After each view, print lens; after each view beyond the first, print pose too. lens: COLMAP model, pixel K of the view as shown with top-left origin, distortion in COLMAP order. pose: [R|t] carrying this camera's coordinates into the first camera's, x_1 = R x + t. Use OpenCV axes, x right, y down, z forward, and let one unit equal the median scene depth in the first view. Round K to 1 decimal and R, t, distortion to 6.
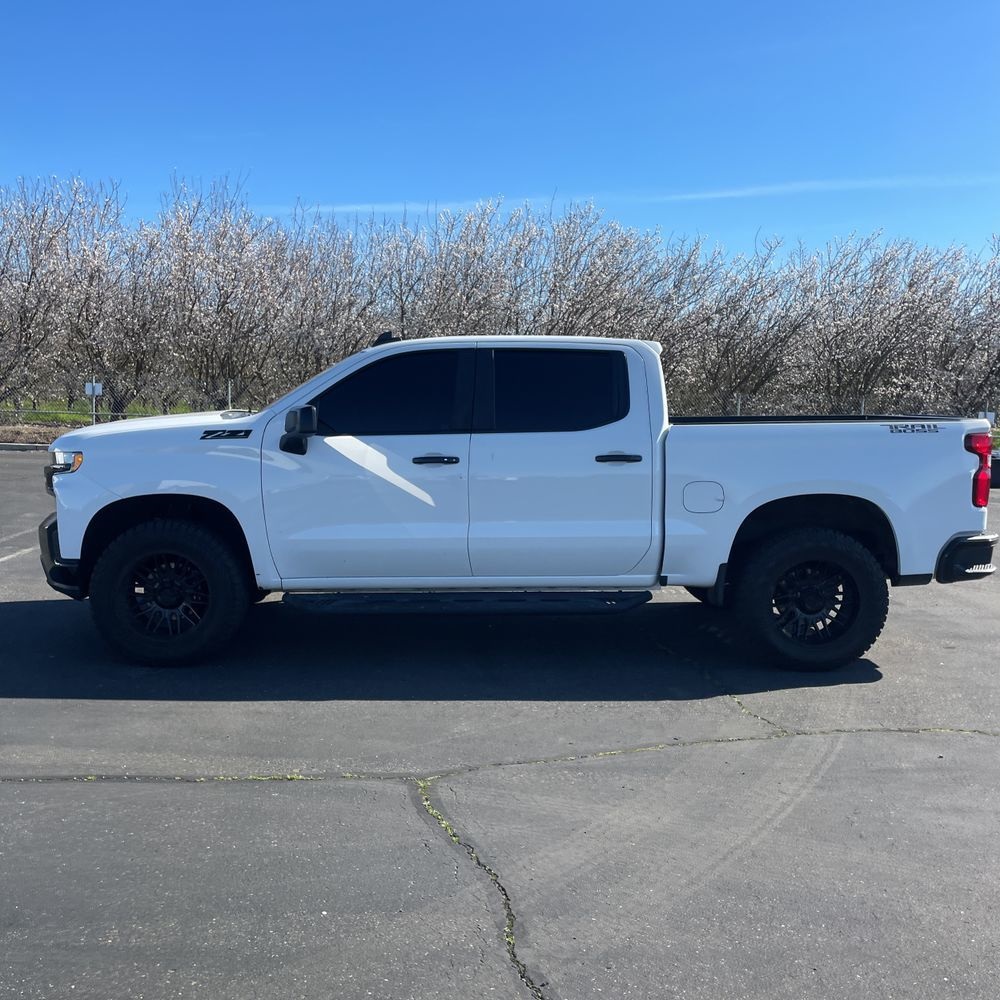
lens RADIAL K [[1009.9, 0, 497.5], [0, 1009.9, 500.1], [0, 0, 1]] dist [0.044061, 0.000000]
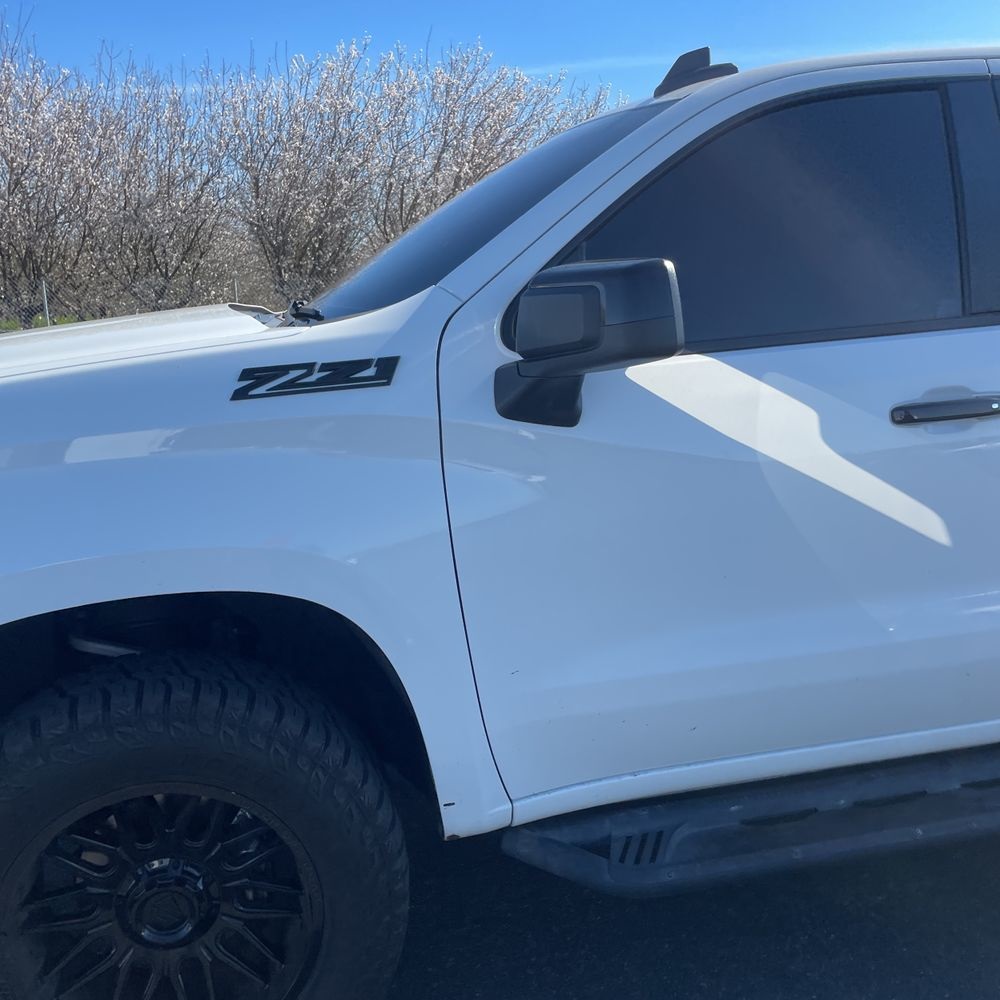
lens RADIAL K [[1009.9, 0, 507.1], [0, 1009.9, 479.3], [0, 0, 1]] dist [0.044061, 0.000000]
pose [[0.981449, -0.086108, 0.171300, -0.256770], [0.071130, 0.993239, 0.091743, -0.056058], [-0.178041, -0.077856, 0.980938, 0.668044]]
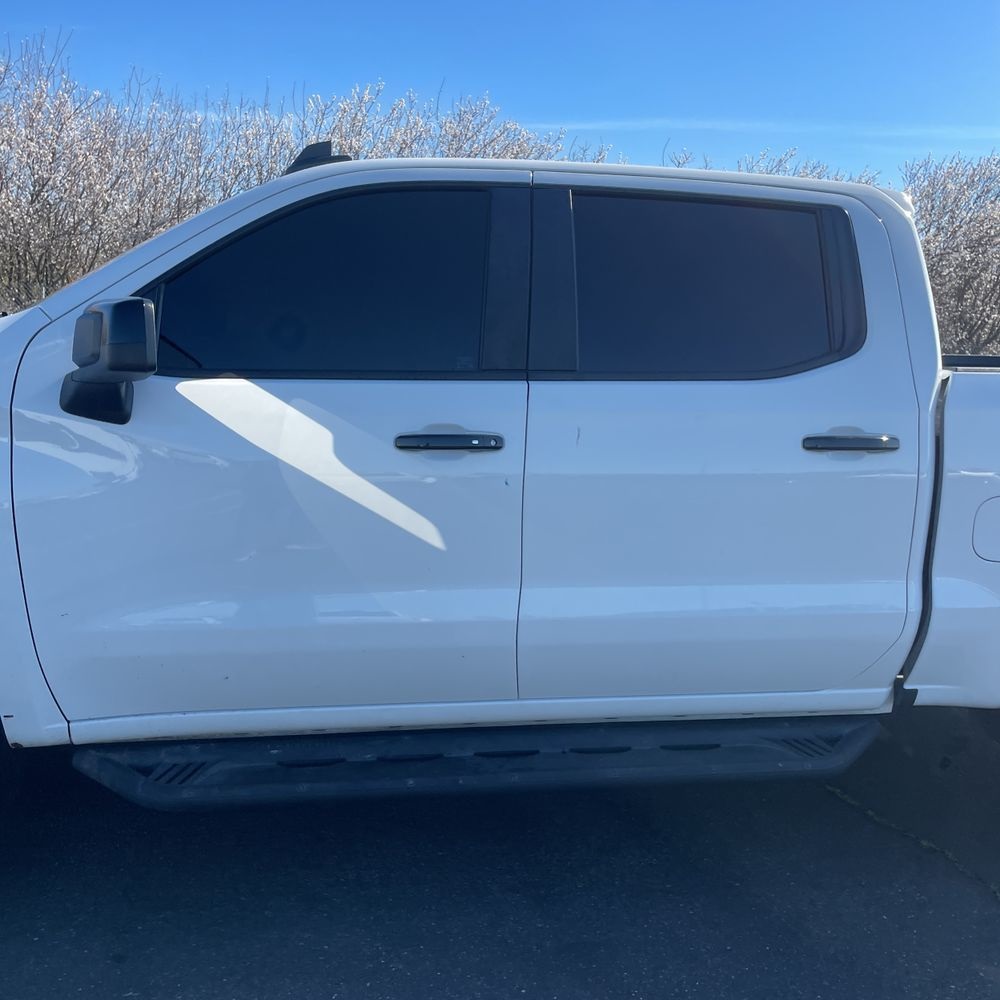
lens RADIAL K [[1009.9, 0, 486.4], [0, 1009.9, 483.3], [0, 0, 1]] dist [0.044061, 0.000000]
pose [[0.990552, 0.011530, 0.136655, -0.099843], [-0.018891, 0.998432, 0.052696, -0.043299], [-0.135833, -0.054779, 0.989216, 0.558327]]
